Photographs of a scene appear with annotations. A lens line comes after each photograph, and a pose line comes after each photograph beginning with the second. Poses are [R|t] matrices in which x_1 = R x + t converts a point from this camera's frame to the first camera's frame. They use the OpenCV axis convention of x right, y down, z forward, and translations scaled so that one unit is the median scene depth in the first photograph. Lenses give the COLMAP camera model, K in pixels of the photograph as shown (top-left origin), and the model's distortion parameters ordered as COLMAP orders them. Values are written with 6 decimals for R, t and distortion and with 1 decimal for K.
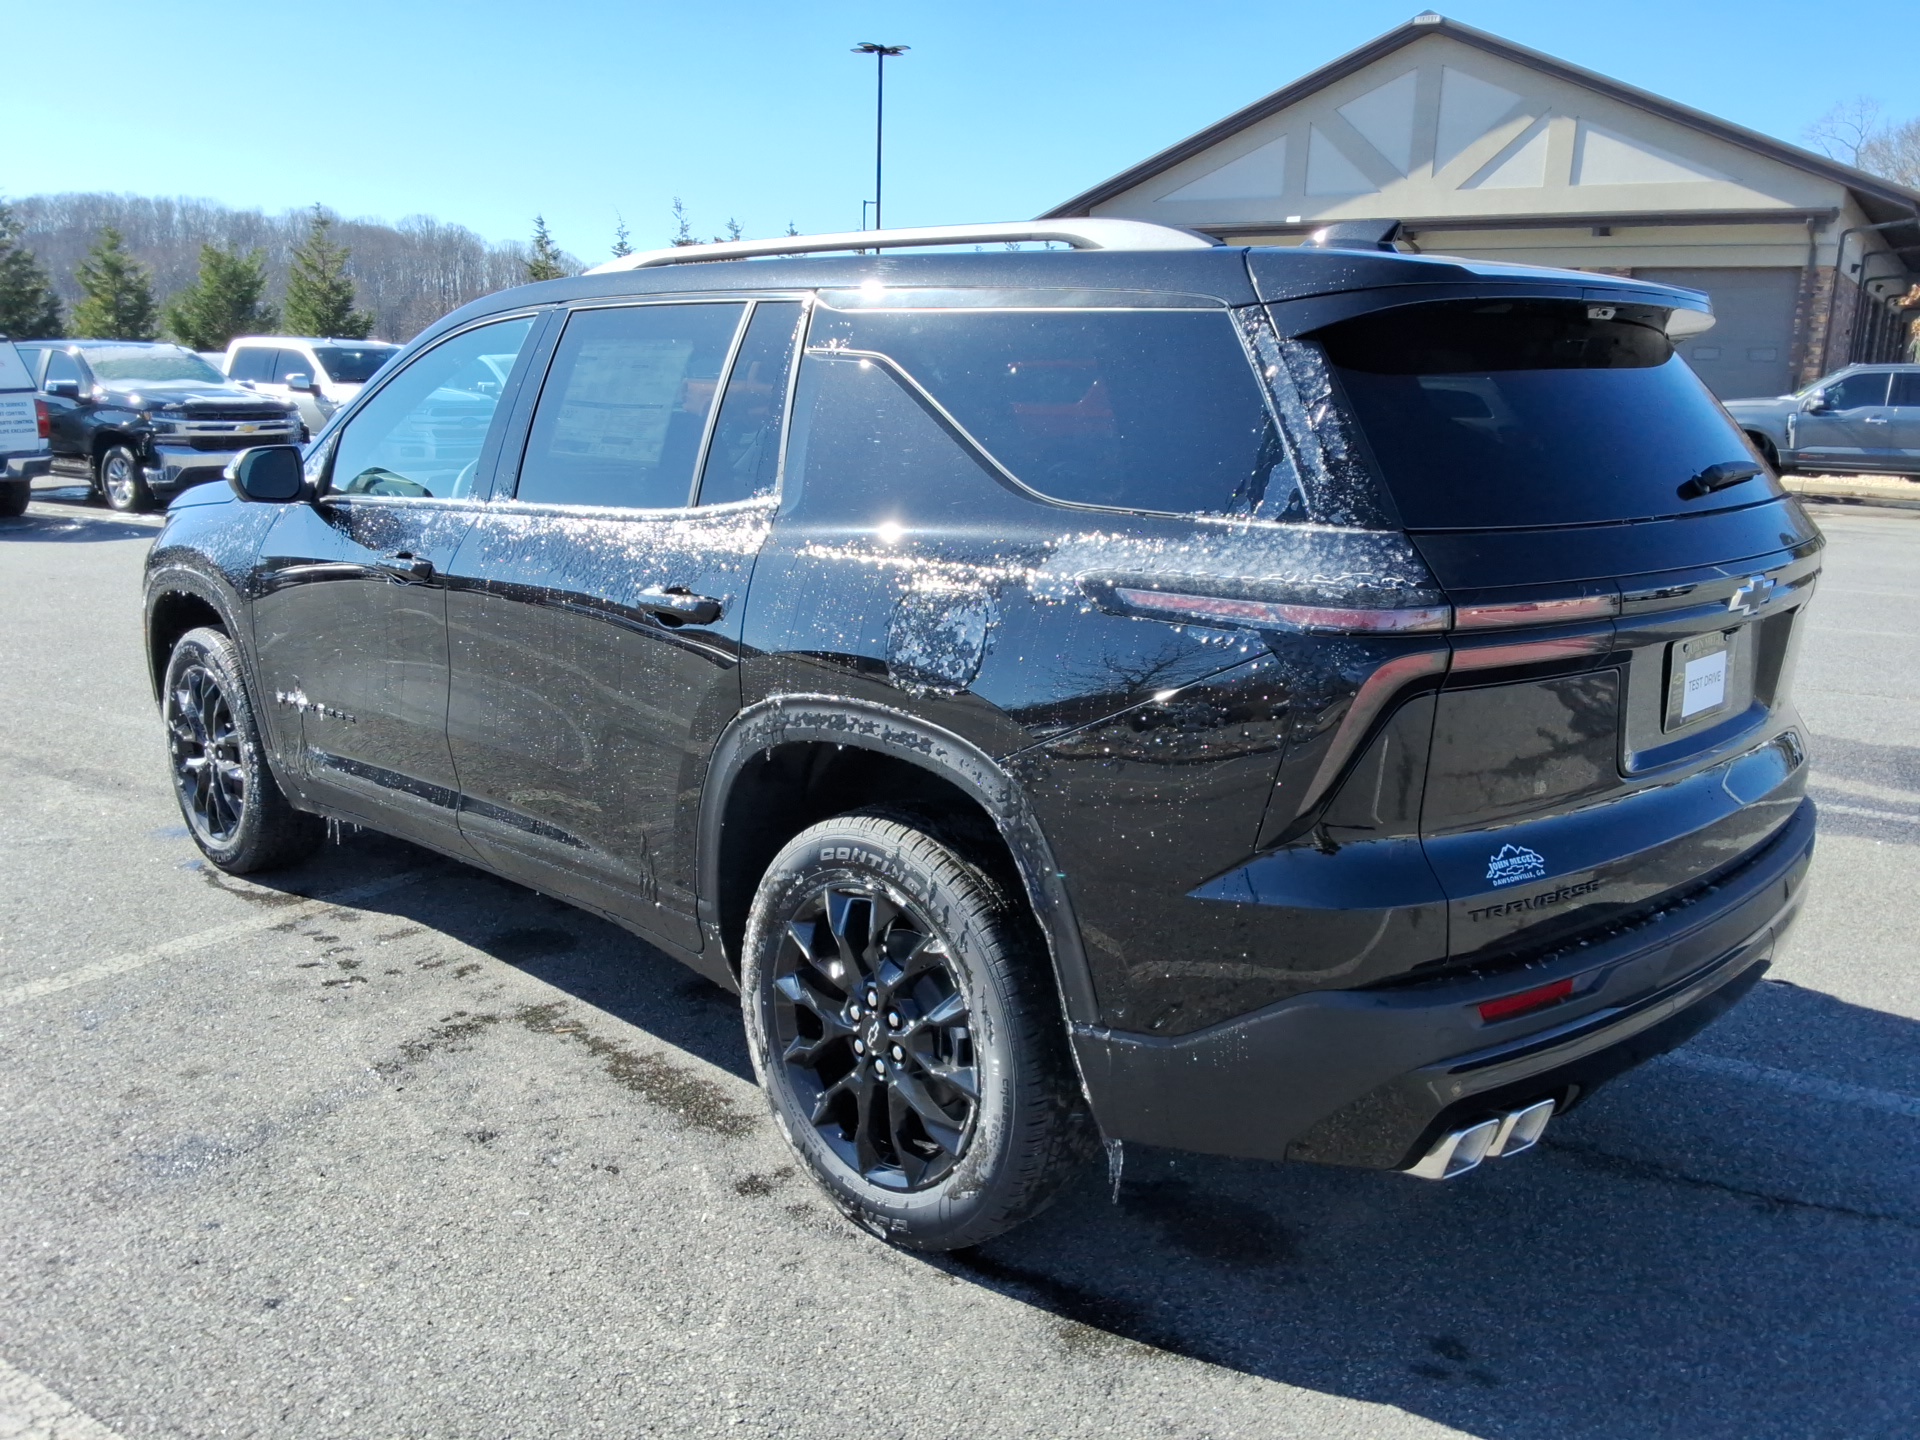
lens RADIAL K [[1545.5, 0, 999.0], [0, 1545.5, 712.3], [0, 0, 1]] dist [0.106381, -0.159576]
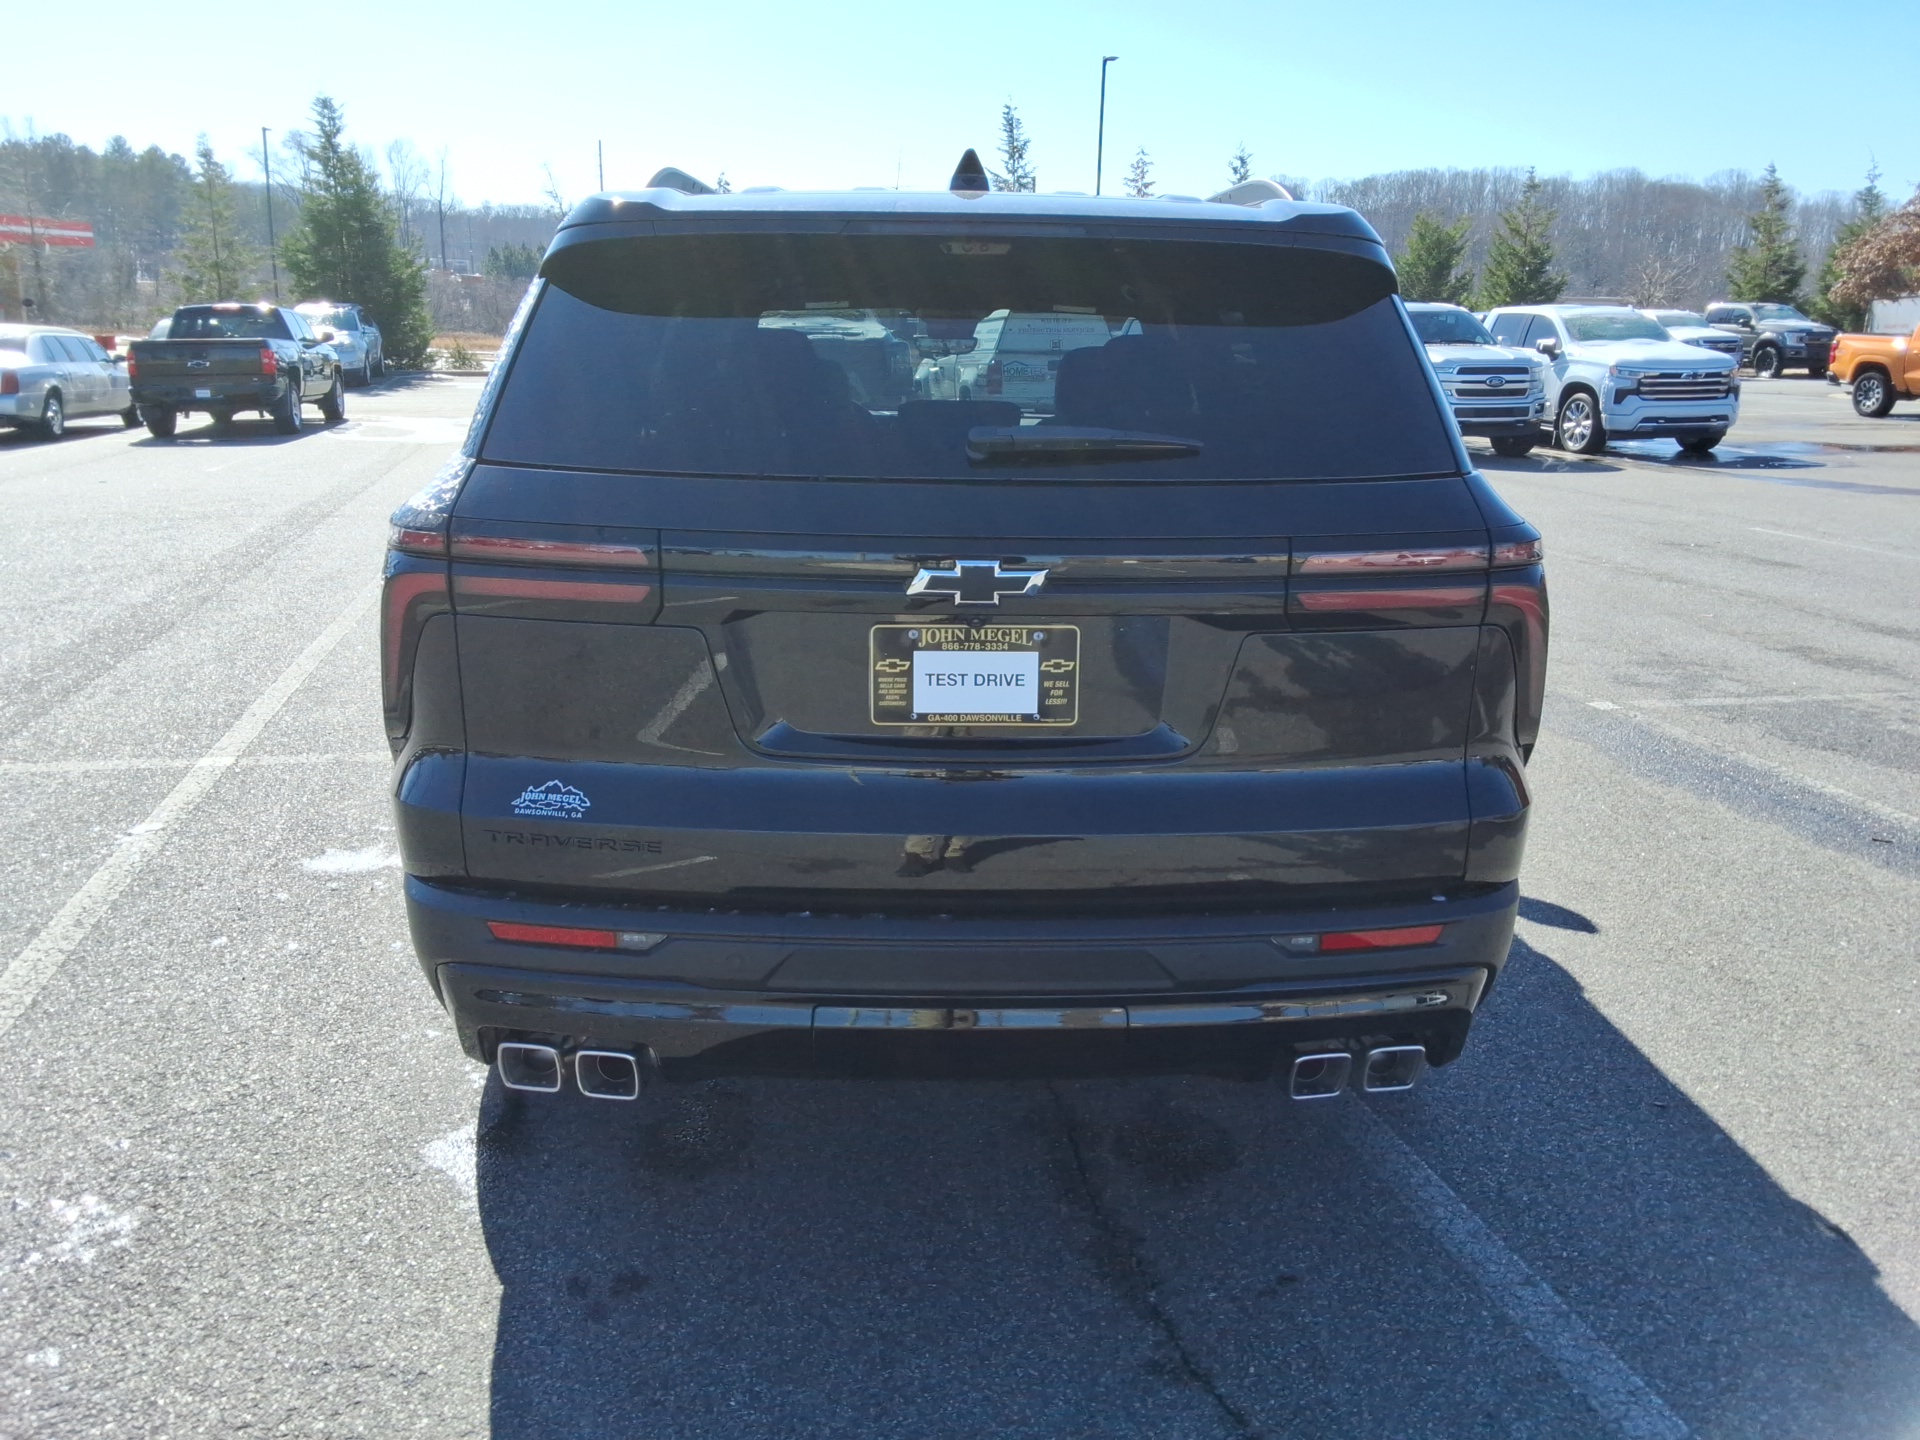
lens RADIAL K [[1545.5, 0, 971.0], [0, 1545.5, 724.8], [0, 0, 1]] dist [0.106381, -0.159576]
pose [[0.713239, 0.174047, -0.678968, 0.554709], [-0.153900, 0.983928, 0.090553, -0.038525], [0.683816, 0.039908, 0.728562, 0.209259]]
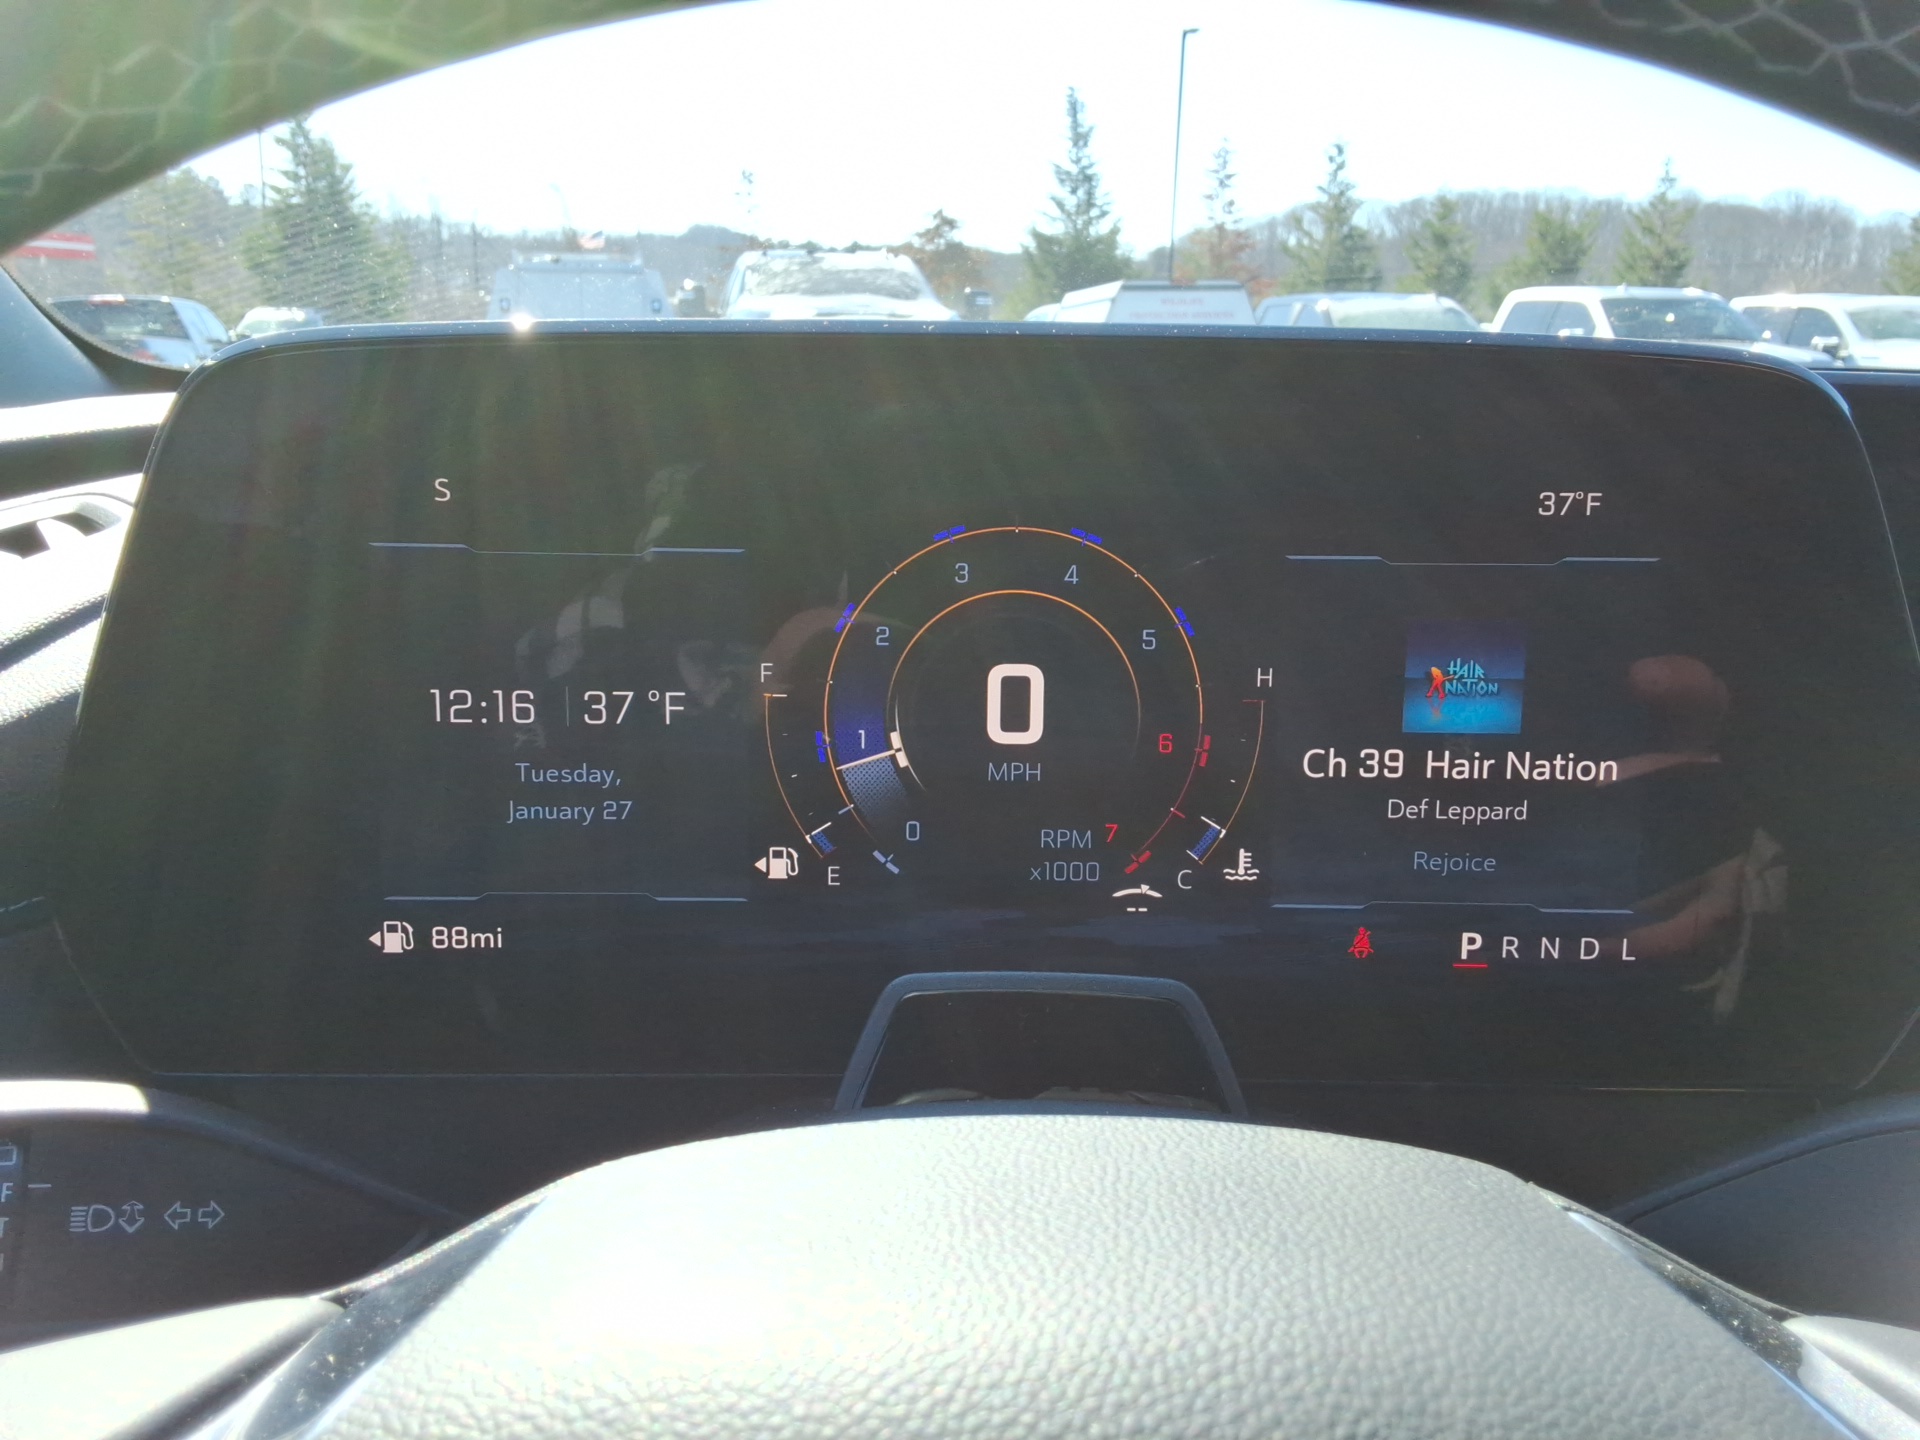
lens RADIAL K [[1545.5, 0, 958.6], [0, 1545.5, 693.4], [0, 0, 1]] dist [0.106381, -0.159576]
pose [[0.690869, 0.156965, -0.705735, -0.304102], [-0.159599, 0.985177, 0.062880, -0.143438], [0.705144, 0.069193, 0.705680, 0.954421]]
